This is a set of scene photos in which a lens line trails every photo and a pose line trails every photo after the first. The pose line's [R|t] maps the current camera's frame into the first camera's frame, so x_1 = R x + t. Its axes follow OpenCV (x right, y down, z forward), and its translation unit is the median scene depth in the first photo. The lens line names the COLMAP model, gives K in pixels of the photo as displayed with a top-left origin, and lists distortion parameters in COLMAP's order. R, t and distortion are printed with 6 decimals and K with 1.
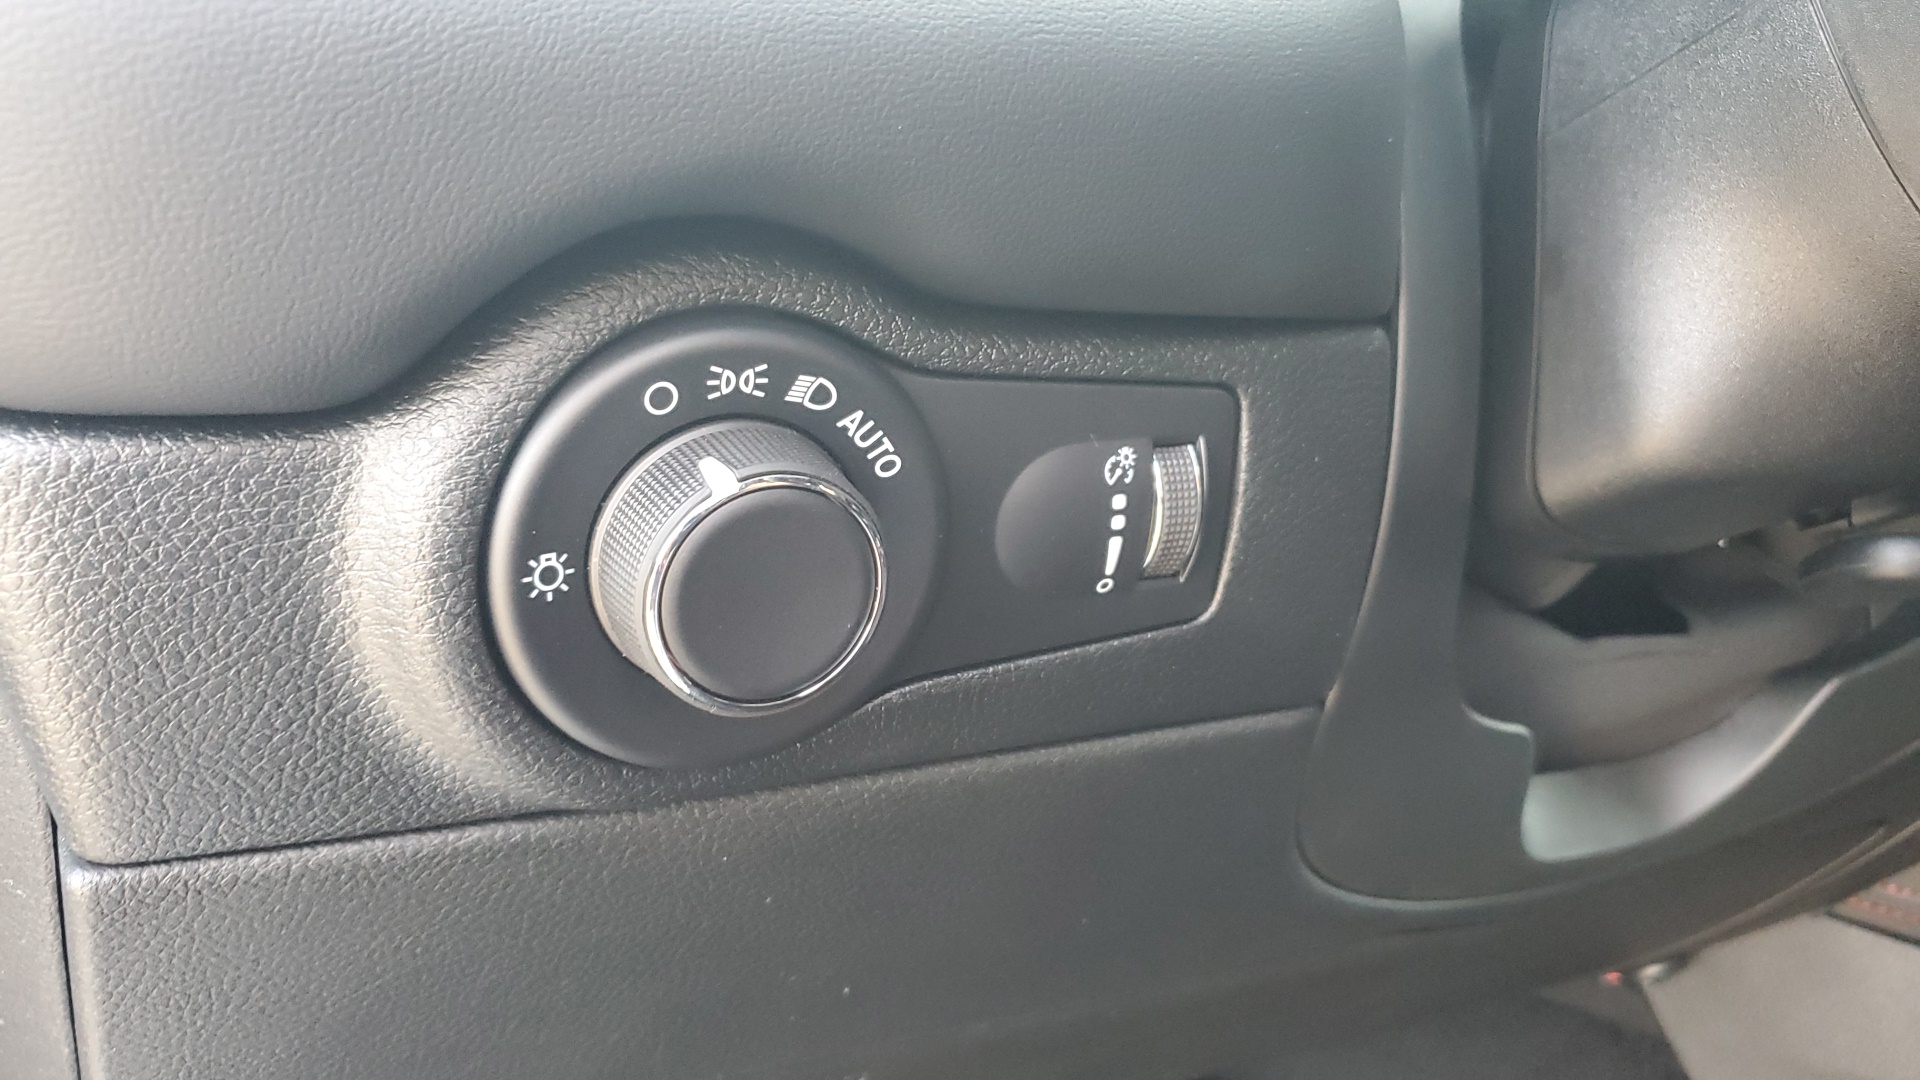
lens RADIAL K [[1475.1, 0, 963.8], [0, 1475.1, 574.9], [0, 0, 1]] dist [0.001909, 0.003560]
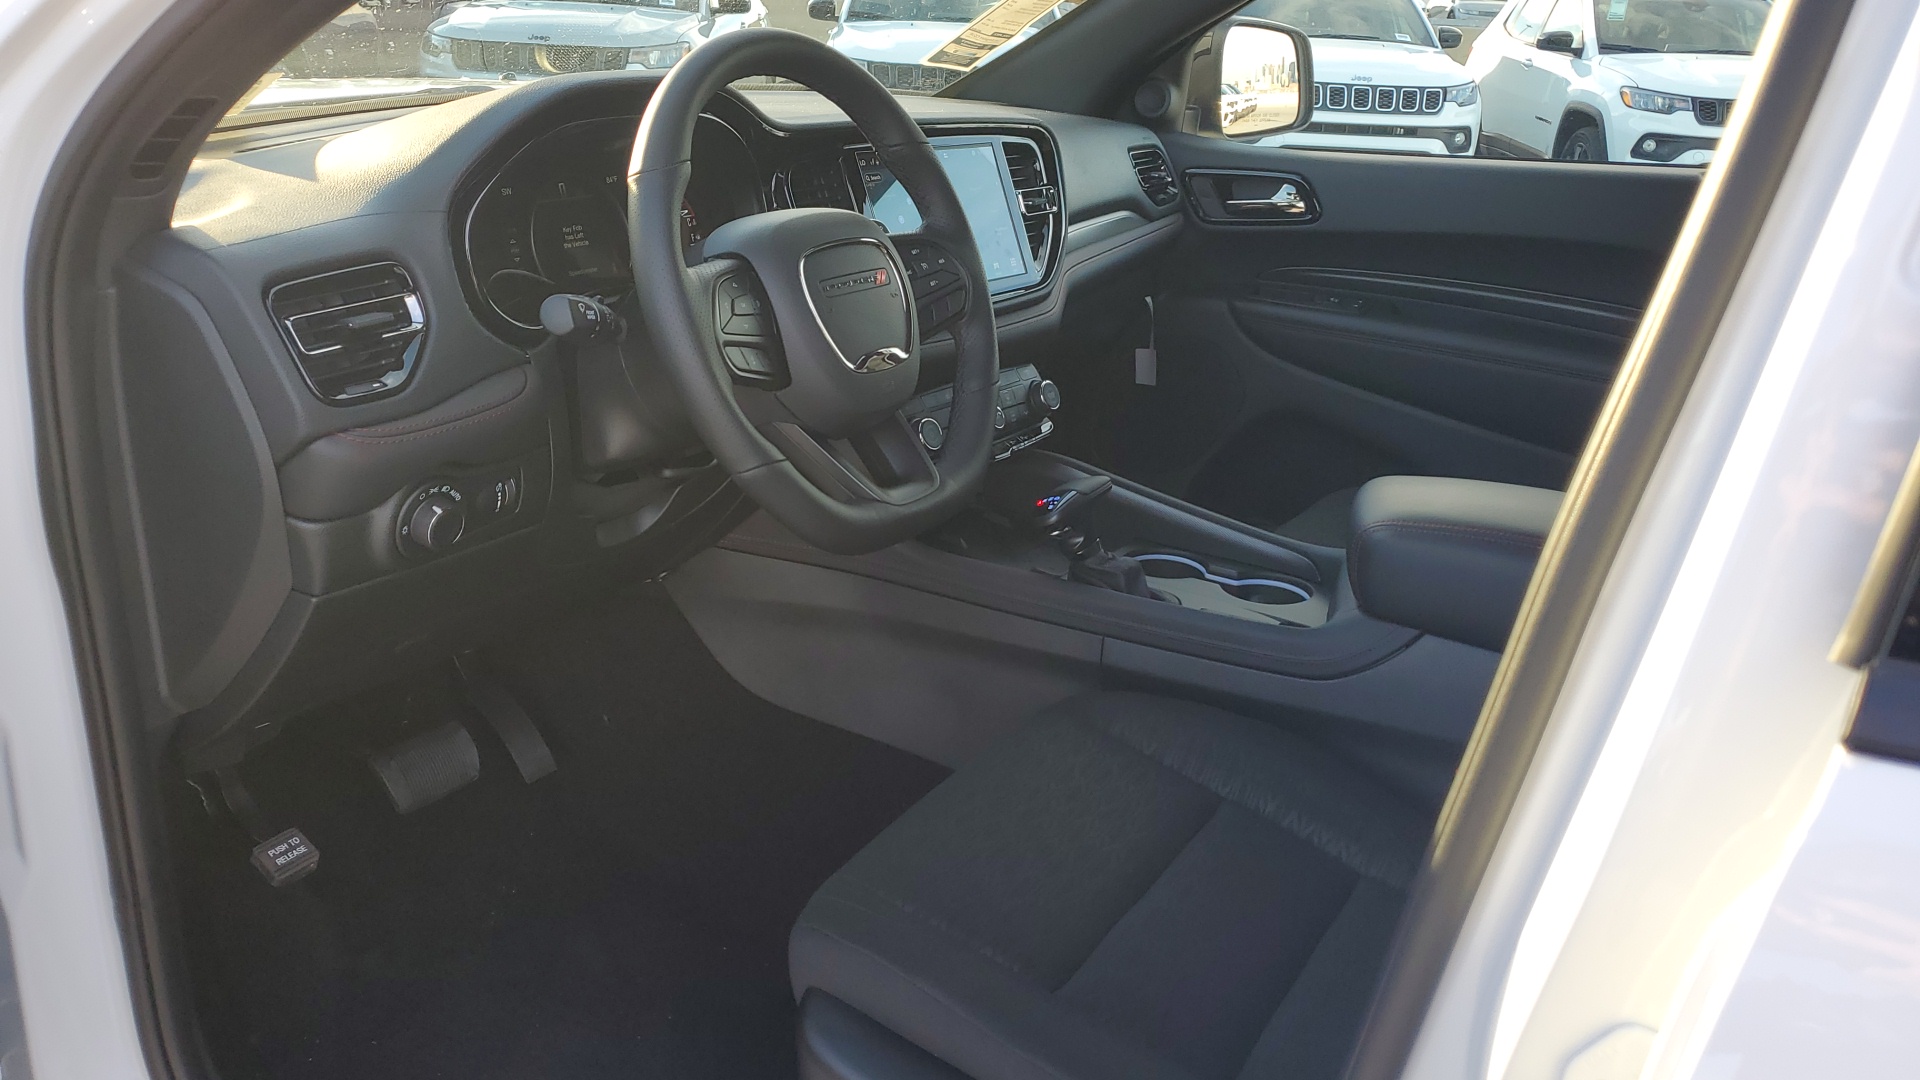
lens RADIAL K [[1475.1, 0, 963.8], [0, 1475.1, 574.9], [0, 0, 1]] dist [0.001909, 0.003560]
pose [[0.859426, -0.140765, 0.491501, -1.053431], [0.025489, 0.971952, 0.233795, -0.928062], [-0.510625, -0.188402, 0.838908, -4.114386]]
